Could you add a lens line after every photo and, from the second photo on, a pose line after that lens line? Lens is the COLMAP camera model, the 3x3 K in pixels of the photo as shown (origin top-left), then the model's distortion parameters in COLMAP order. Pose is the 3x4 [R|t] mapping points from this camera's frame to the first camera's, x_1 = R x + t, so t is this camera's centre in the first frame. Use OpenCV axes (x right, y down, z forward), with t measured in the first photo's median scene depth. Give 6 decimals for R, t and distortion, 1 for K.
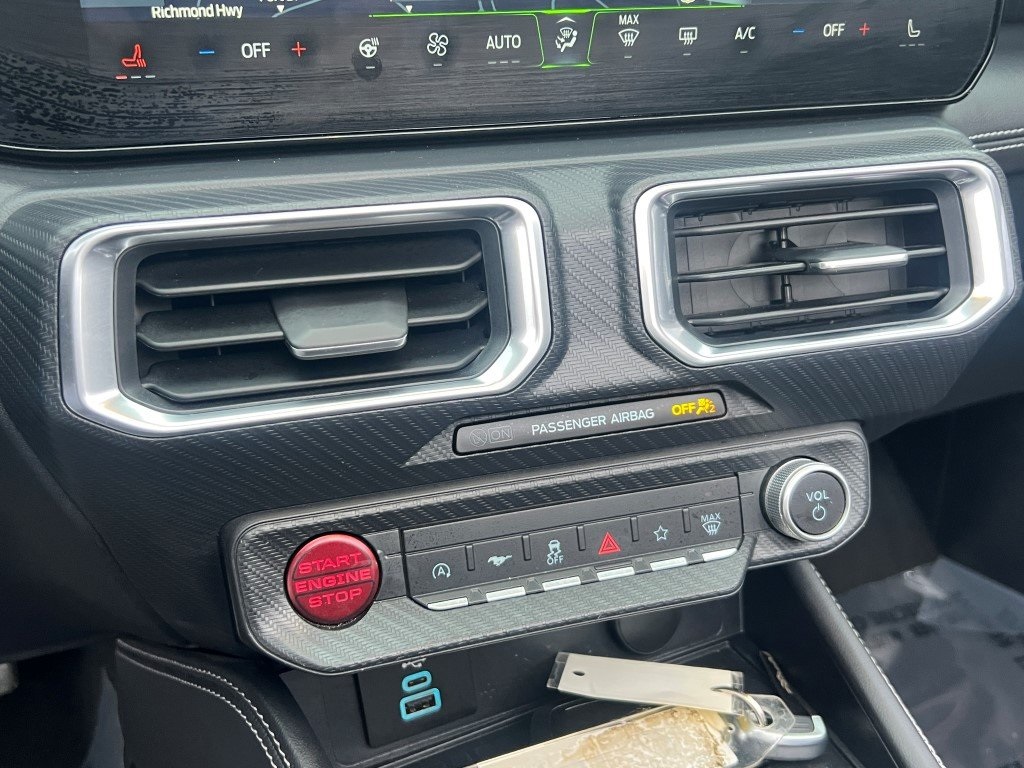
lens RADIAL K [[1024.2, 0, 512.0], [0, 1024.2, 384.0], [0, 0, 1]] dist [0.022110, -0.007527]
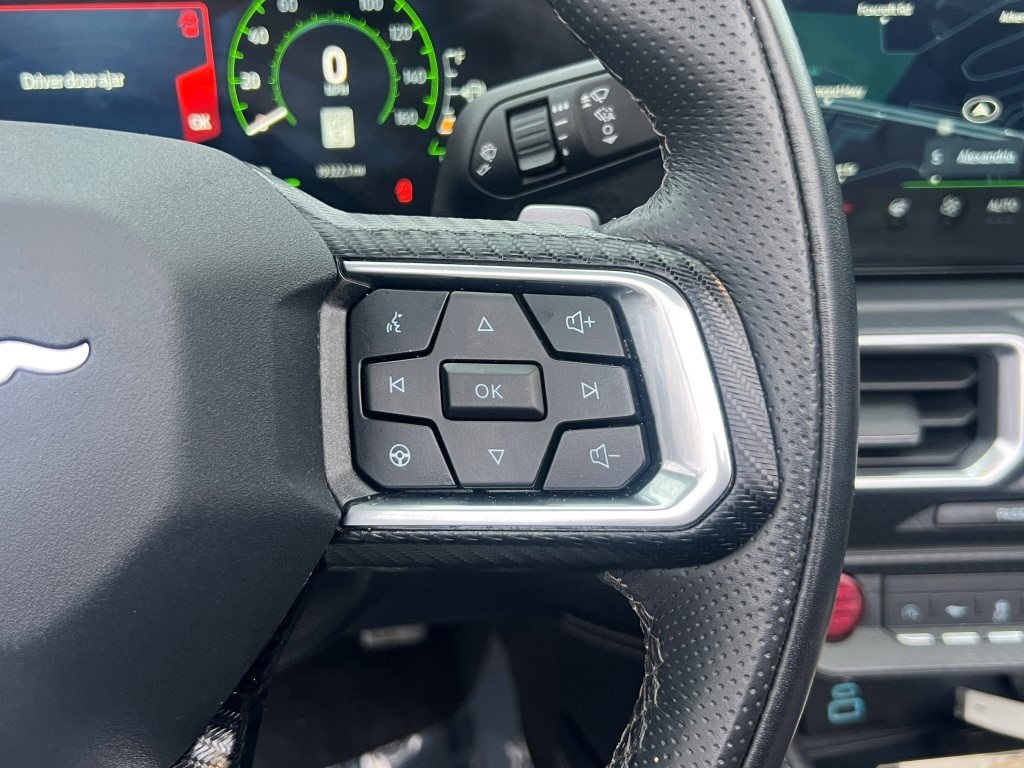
lens RADIAL K [[1015.9, 0, 512.0], [0, 1015.9, 384.0], [0, 0, 1]] dist [-0.002896, -0.009215]
pose [[0.964868, 0.105463, -0.240637, -0.261657], [-0.105671, 0.994328, 0.012077, -0.063193], [0.240546, 0.013776, 0.970540, -0.351844]]
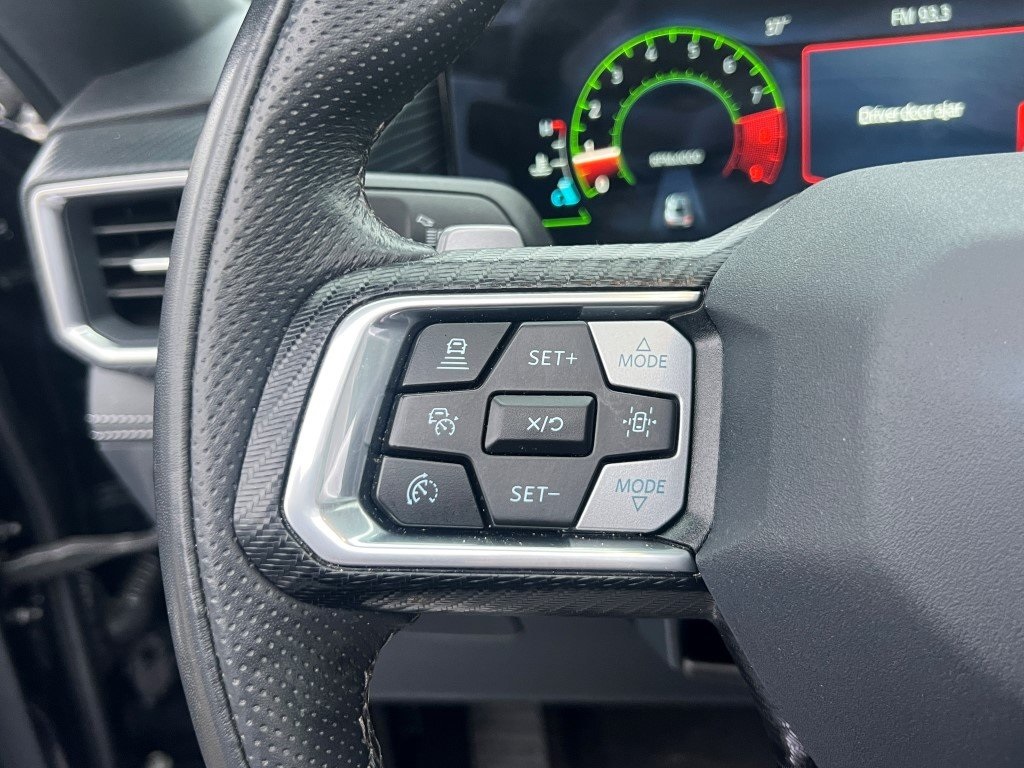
lens RADIAL K [[1015.9, 0, 512.0], [0, 1015.9, 384.0], [0, 0, 1]] dist [-0.002896, -0.009215]
pose [[0.802040, 0.133688, -0.582117, -0.665305], [-0.138964, 0.989649, 0.035816, -0.022492], [0.580880, 0.052167, 0.812316, -0.505402]]
